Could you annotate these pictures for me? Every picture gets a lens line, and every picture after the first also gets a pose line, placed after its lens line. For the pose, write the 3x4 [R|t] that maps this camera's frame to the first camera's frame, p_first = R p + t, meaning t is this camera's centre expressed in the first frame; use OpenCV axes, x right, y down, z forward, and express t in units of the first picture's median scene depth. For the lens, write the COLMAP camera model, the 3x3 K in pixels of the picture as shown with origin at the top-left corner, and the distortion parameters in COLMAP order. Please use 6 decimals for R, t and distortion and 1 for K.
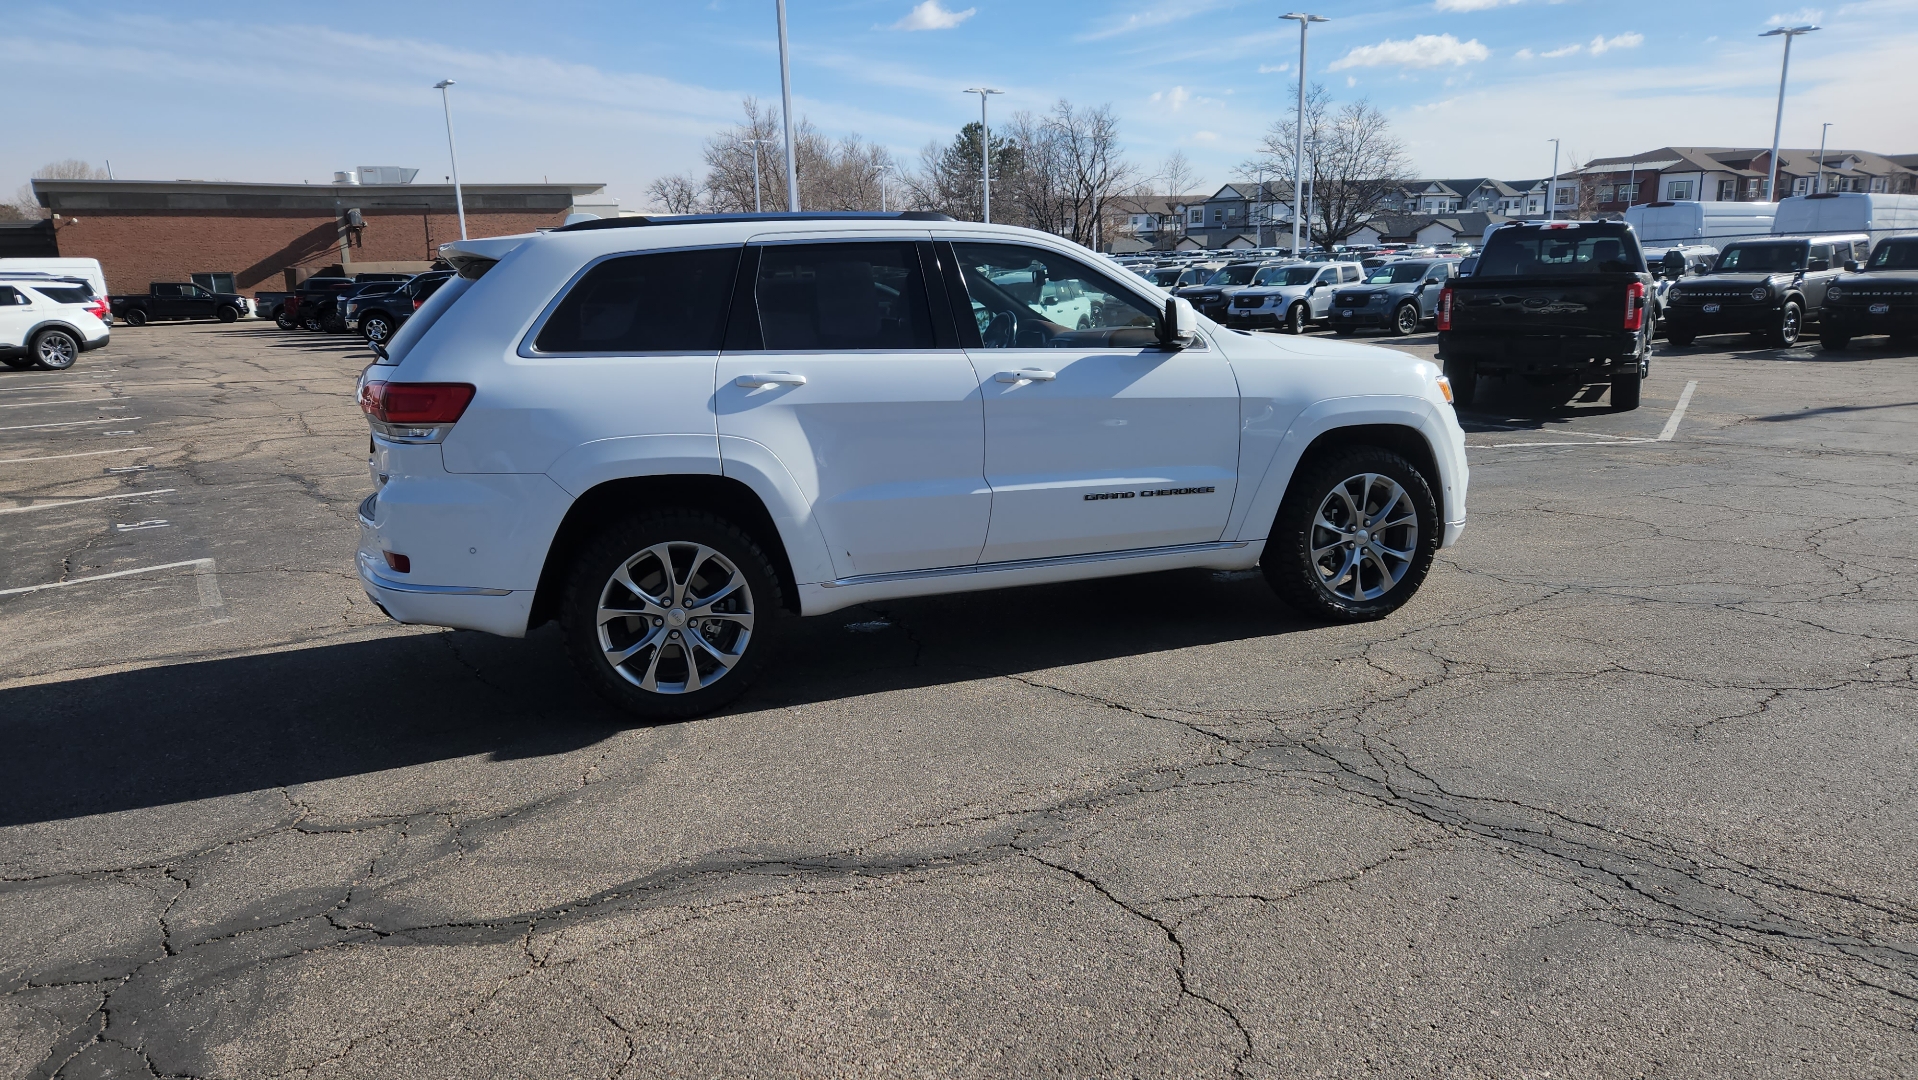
lens RADIAL K [[1276.8, 0, 928.5], [0, 1276.8, 536.7], [0, 0, 1]] dist [0.072288, -0.054025]
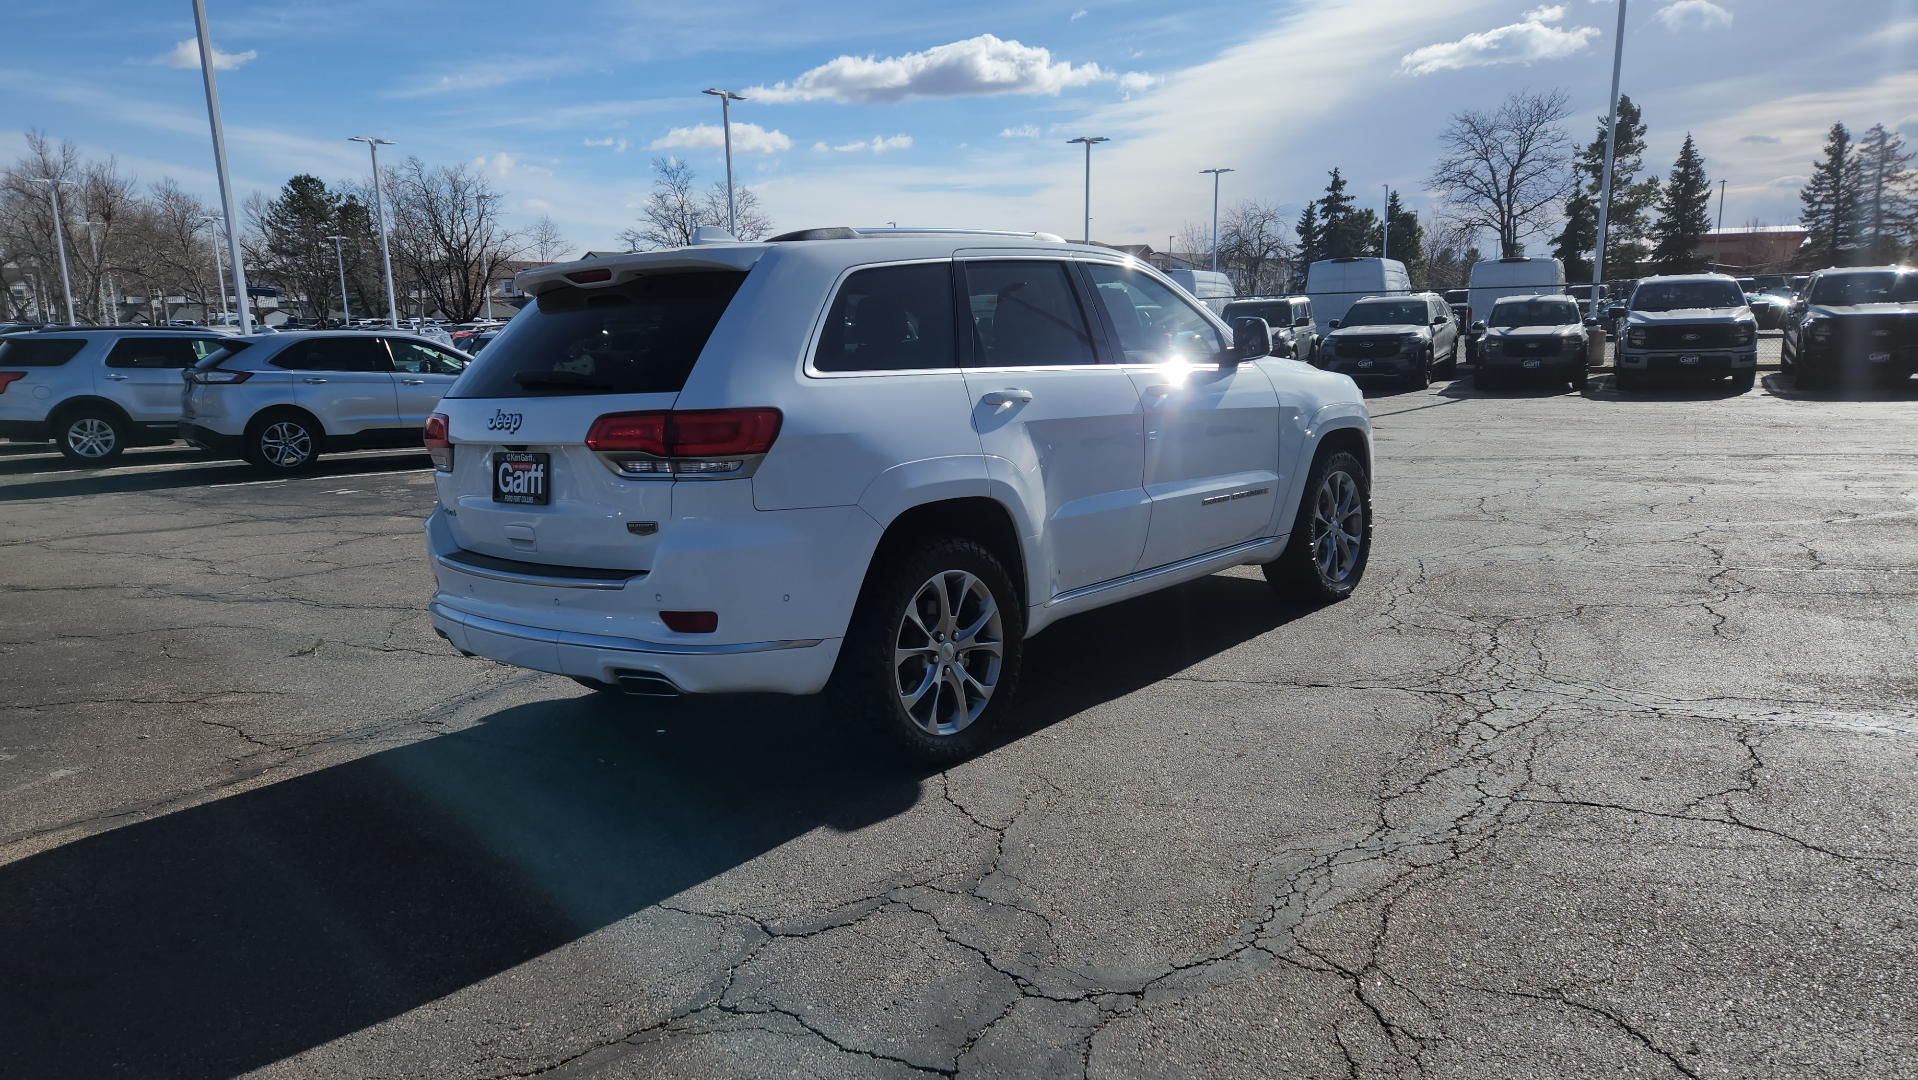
lens RADIAL K [[1273.0, 0, 920.5], [0, 1273.0, 550.8], [0, 0, 1]] dist [0.068567, -0.048023]
pose [[0.885813, -0.084613, 0.456263, -0.523960], [0.102558, 0.994619, -0.014662, 0.000865], [-0.452568, 0.059781, 0.889724, 0.147597]]
